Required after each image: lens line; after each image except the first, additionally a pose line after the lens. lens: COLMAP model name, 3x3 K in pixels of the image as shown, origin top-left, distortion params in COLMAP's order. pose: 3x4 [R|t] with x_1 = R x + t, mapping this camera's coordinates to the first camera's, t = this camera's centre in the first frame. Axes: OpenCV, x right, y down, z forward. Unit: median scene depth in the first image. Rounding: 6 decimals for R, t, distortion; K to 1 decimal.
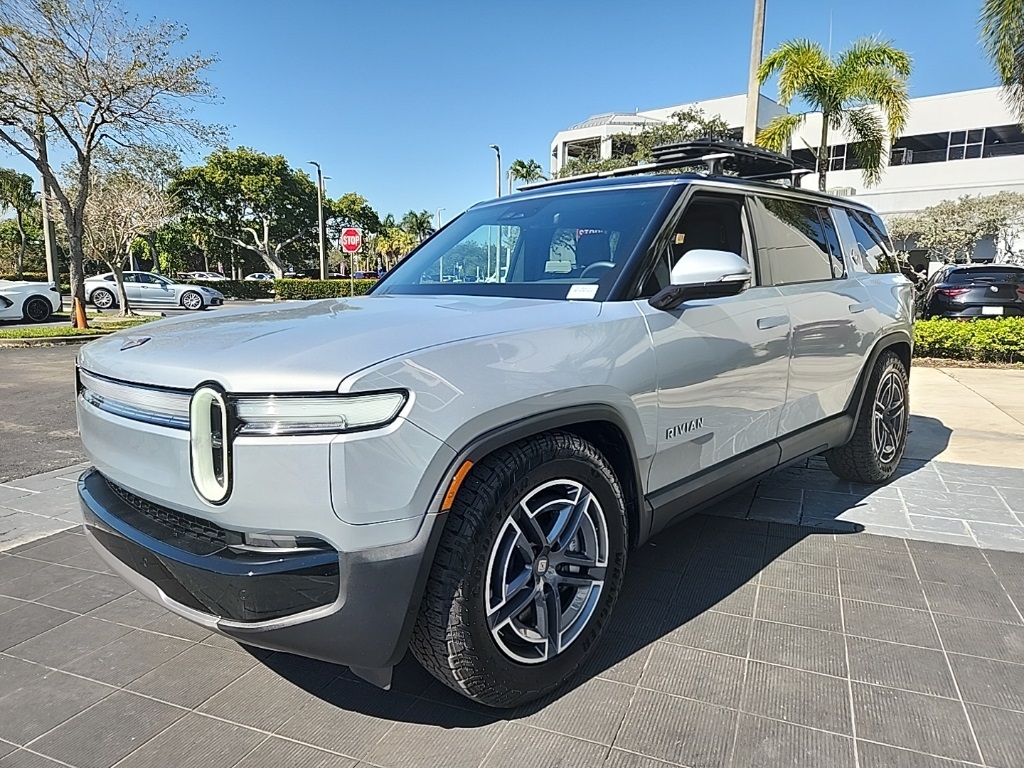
lens RADIAL K [[690.9, 0, 522.5], [0, 690.9, 389.8], [0, 0, 1]] dist [0.066142, -0.044261]
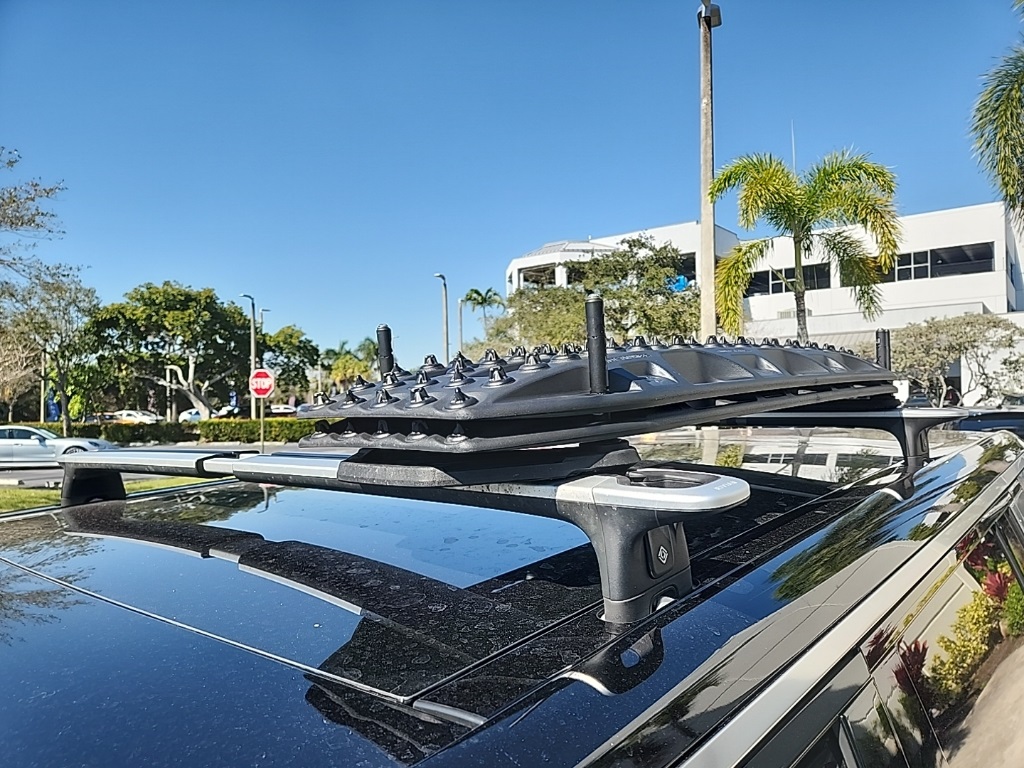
lens RADIAL K [[690.9, 0, 526.5], [0, 690.9, 396.2], [0, 0, 1]] dist [0.066142, -0.044261]
pose [[0.998299, -0.028371, 0.050939, 0.024585], [0.036063, 0.986926, -0.157087, -0.033321], [-0.045817, 0.158656, 0.986270, 0.084611]]
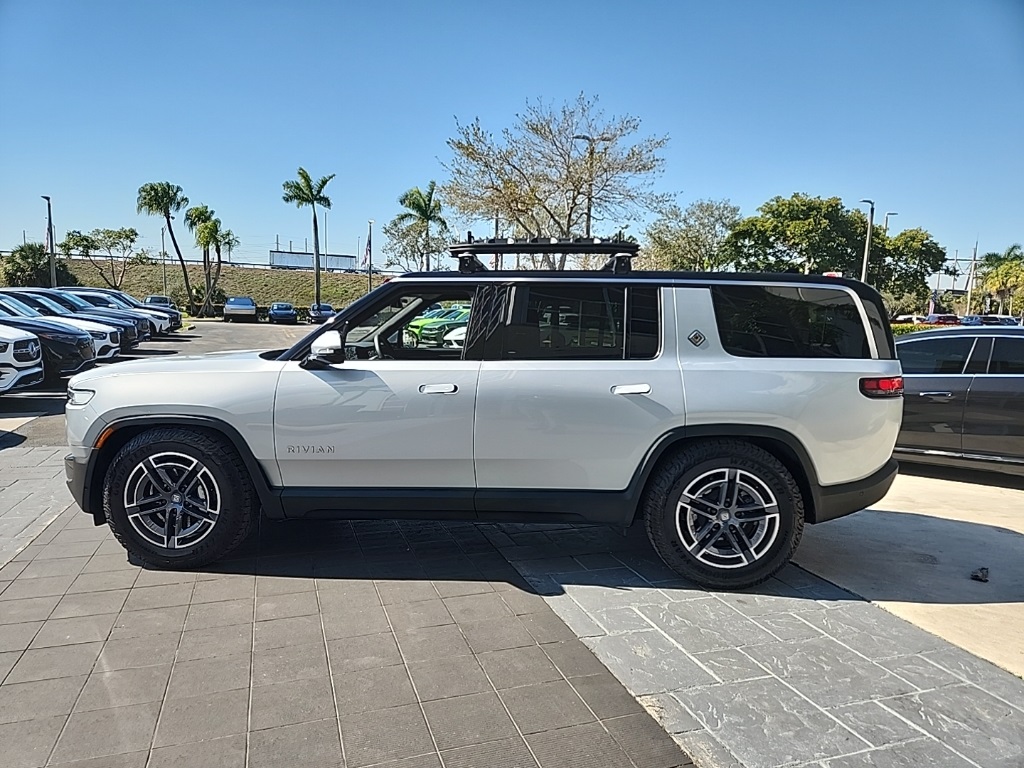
lens RADIAL K [[690.9, 0, 499.5], [0, 690.9, 404.6], [0, 0, 1]] dist [0.066142, -0.044261]
pose [[0.653747, 0.118790, -0.747331, 0.123739], [-0.143712, 0.989118, 0.031507, -0.011143], [0.742941, 0.086803, 0.663705, 0.024118]]
